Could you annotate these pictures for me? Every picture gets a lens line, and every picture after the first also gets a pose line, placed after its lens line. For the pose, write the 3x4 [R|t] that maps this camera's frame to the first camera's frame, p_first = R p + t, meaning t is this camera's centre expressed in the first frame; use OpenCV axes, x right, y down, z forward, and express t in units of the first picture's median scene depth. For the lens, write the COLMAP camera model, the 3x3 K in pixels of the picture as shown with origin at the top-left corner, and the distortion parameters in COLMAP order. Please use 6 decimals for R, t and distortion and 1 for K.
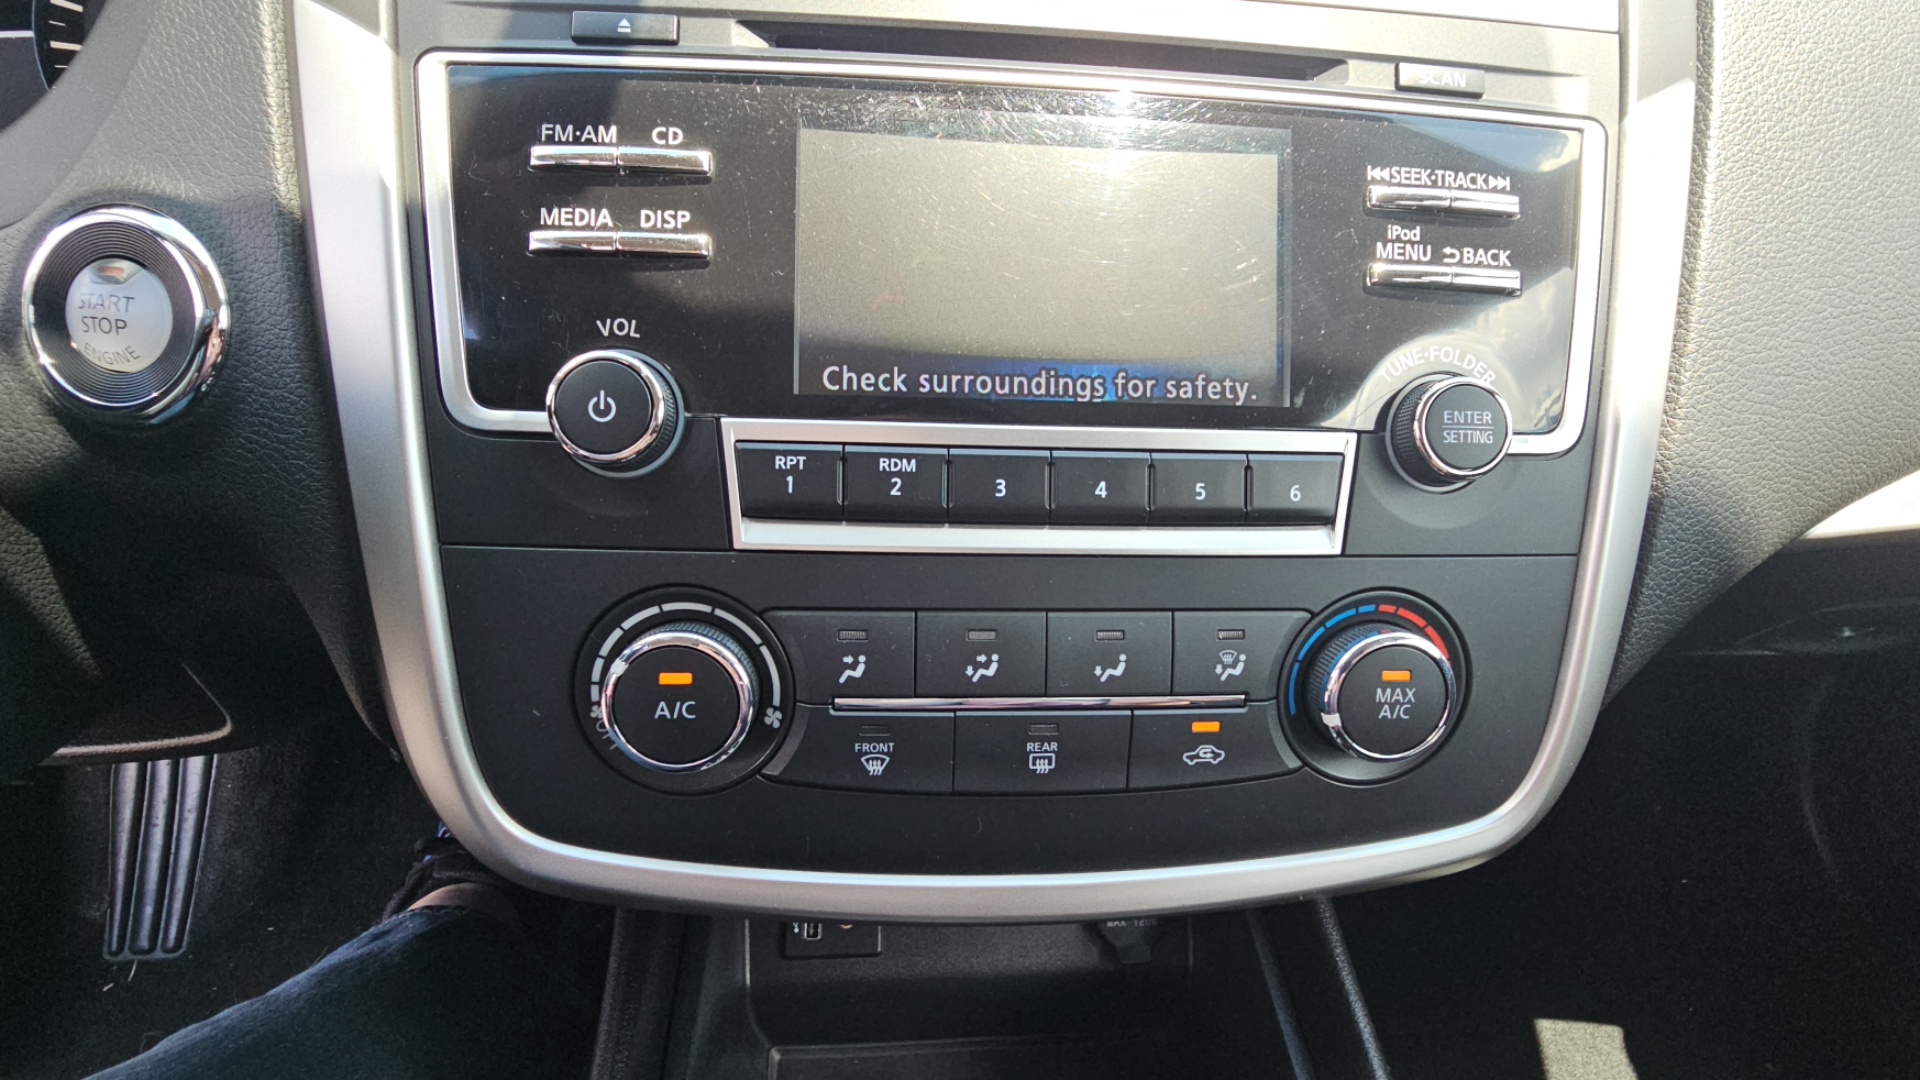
lens RADIAL K [[846.4, 0, 1009.6], [0, 846.4, 507.1], [0, 0, 1]] dist [-0.000076, -0.004541]
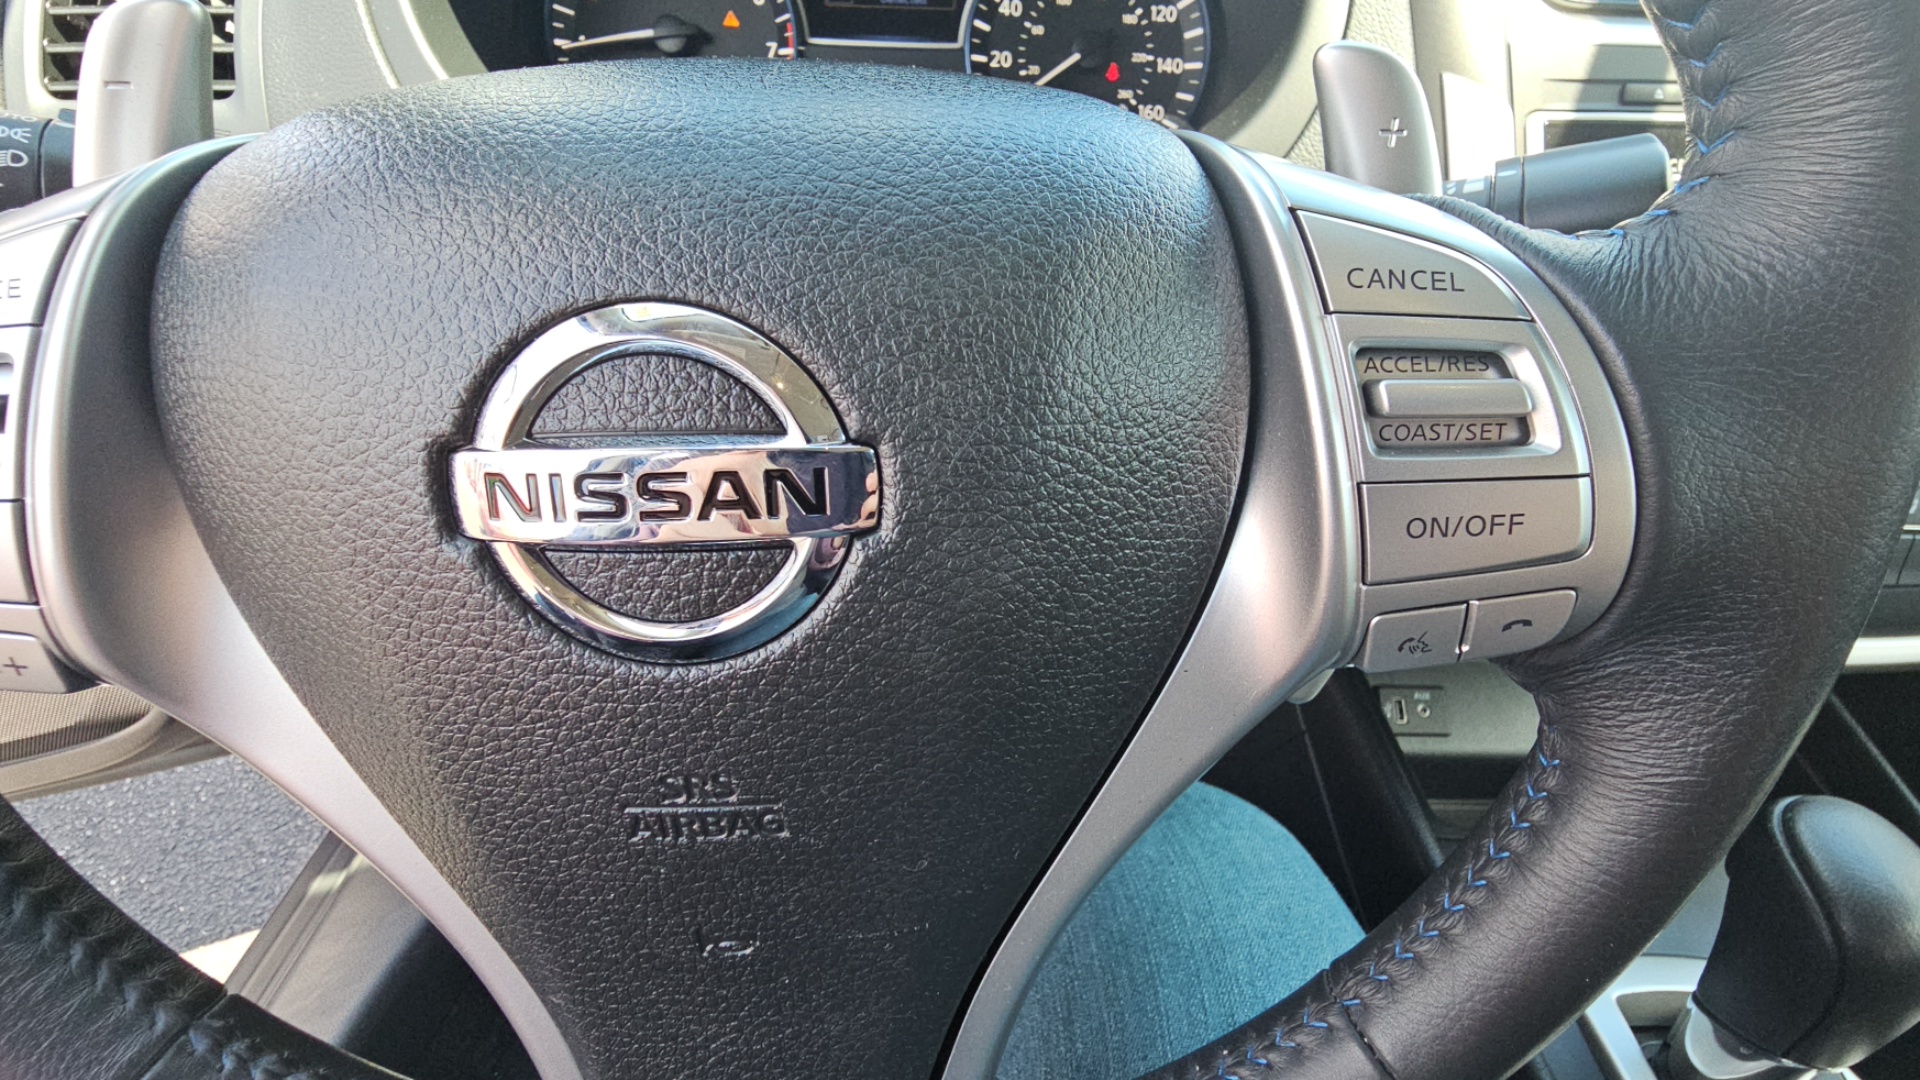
lens RADIAL K [[869.4, 0, 978.7], [0, 869.4, 539.4], [0, 0, 1]] dist [0.004612, -0.006419]
pose [[0.997298, 0.020648, -0.070495, -1.515748], [-0.011942, 0.992489, 0.121751, 0.068234], [0.072479, -0.120581, 0.990054, -0.755075]]
